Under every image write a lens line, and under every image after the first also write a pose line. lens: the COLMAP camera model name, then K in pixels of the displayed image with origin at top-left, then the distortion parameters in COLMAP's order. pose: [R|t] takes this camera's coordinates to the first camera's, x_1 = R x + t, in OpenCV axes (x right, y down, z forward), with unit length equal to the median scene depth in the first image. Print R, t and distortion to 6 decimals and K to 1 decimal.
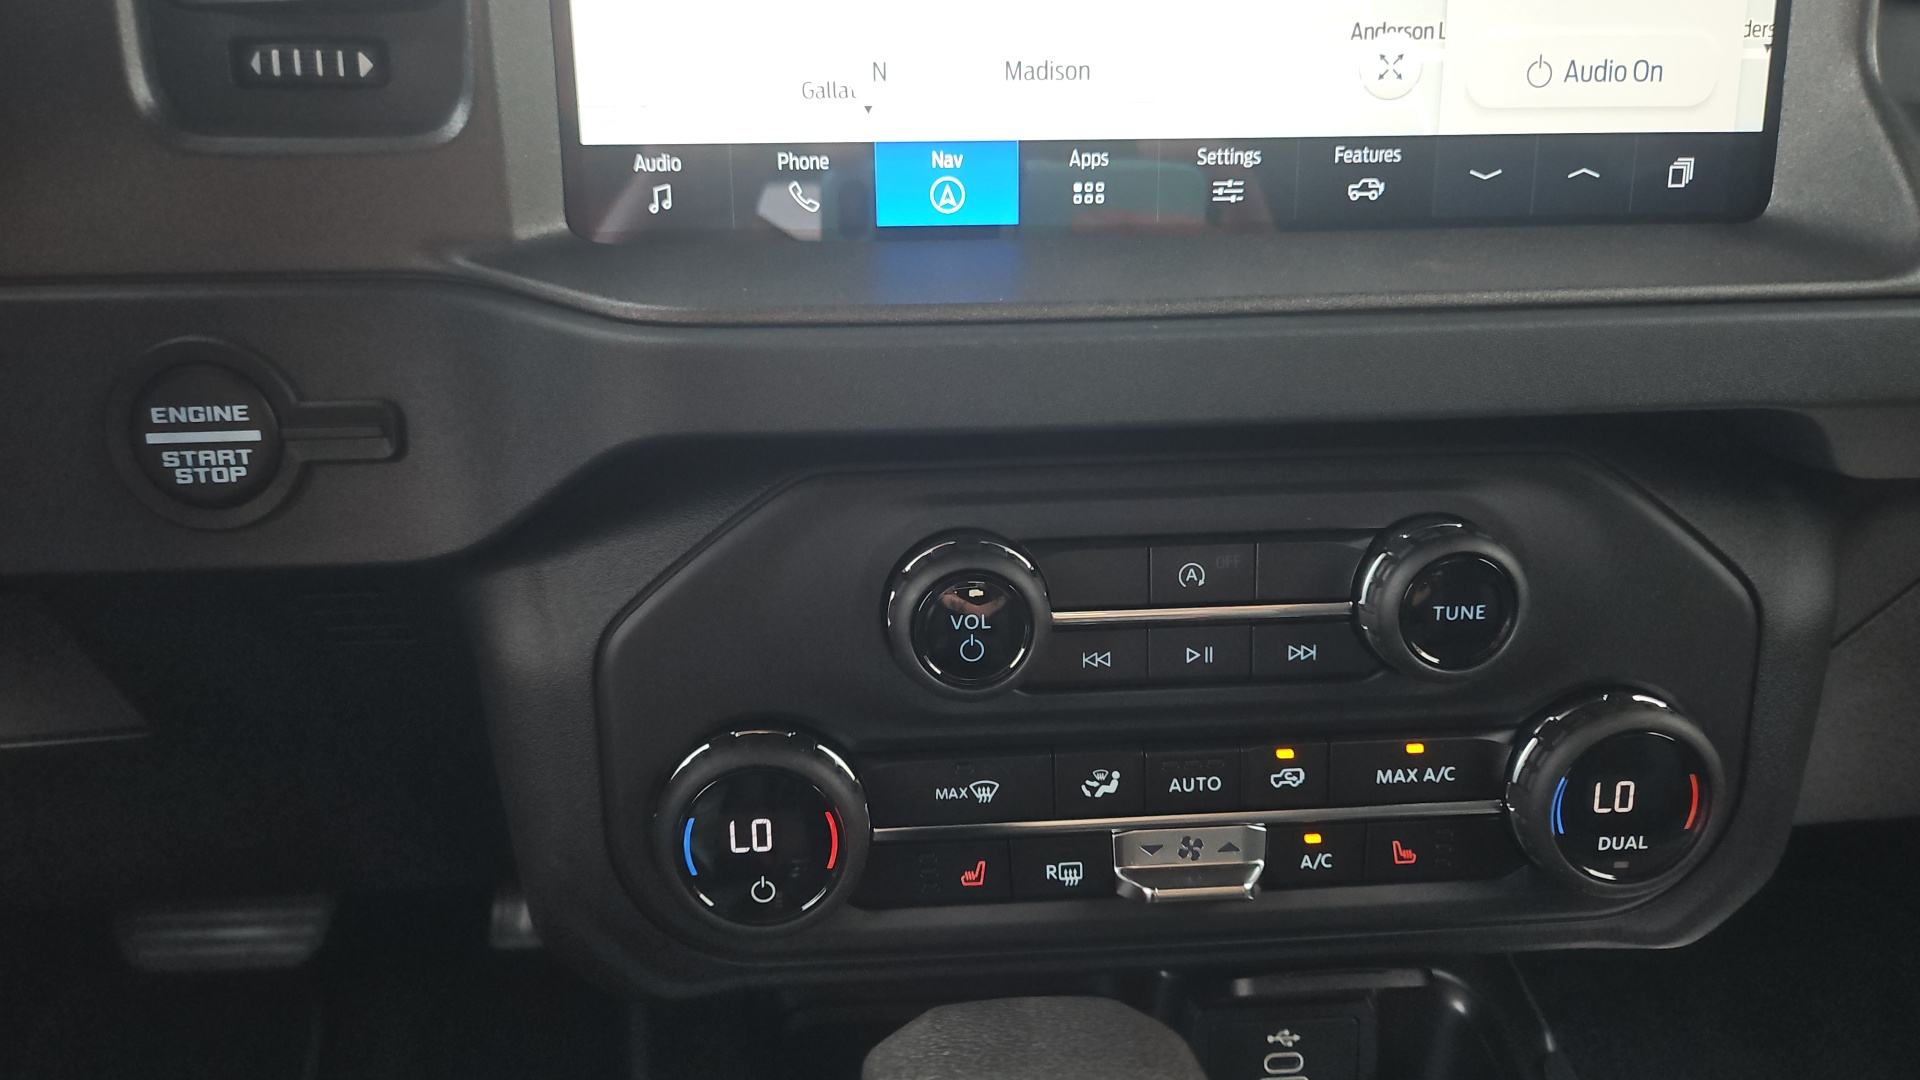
lens RADIAL K [[1339.6, 0, 967.4], [0, 1339.6, 553.7], [0, 0, 1]] dist [0.040418, -0.043299]
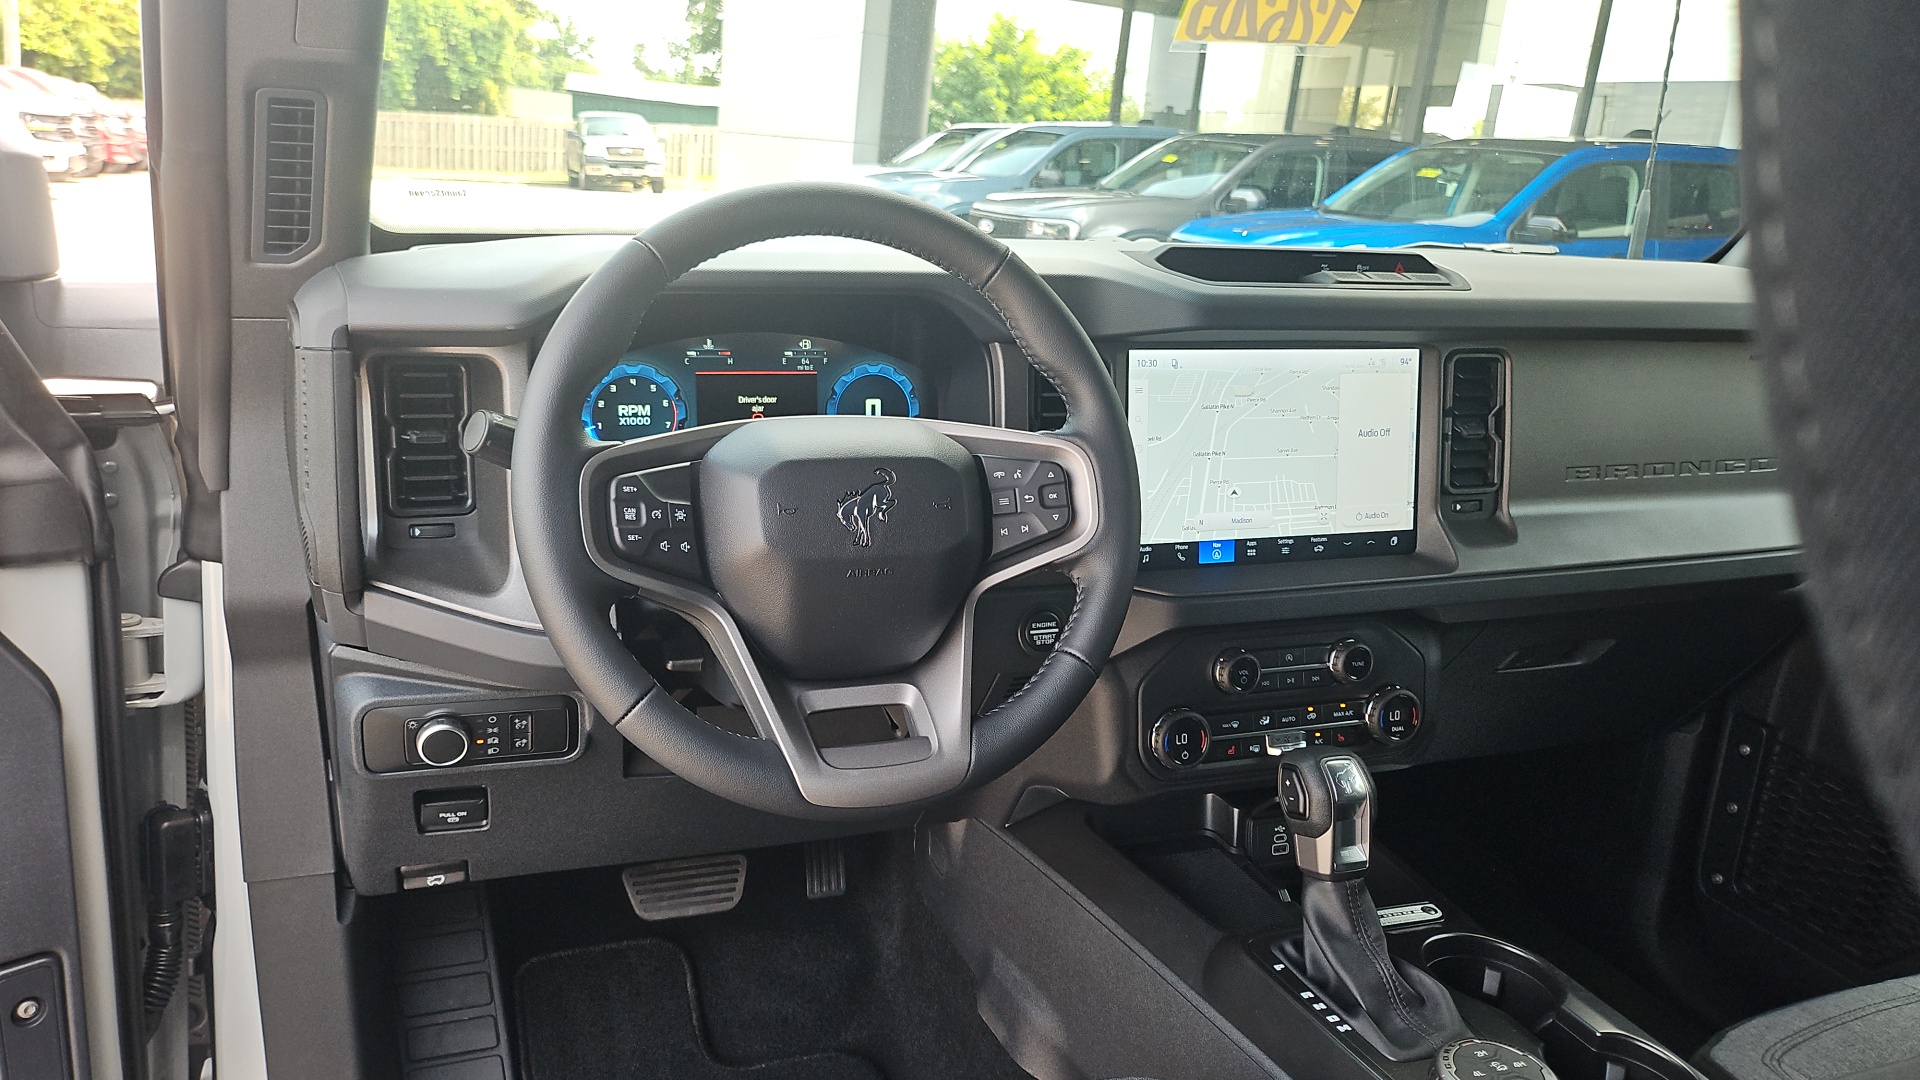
lens RADIAL K [[1339.6, 0, 913.7], [0, 1339.6, 568.3], [0, 0, 1]] dist [0.040418, -0.043299]
pose [[0.965748, -0.031956, 0.257507, -1.693874], [0.061177, 0.992453, -0.106277, 0.097990], [-0.252167, 0.118390, 0.960414, -2.192420]]
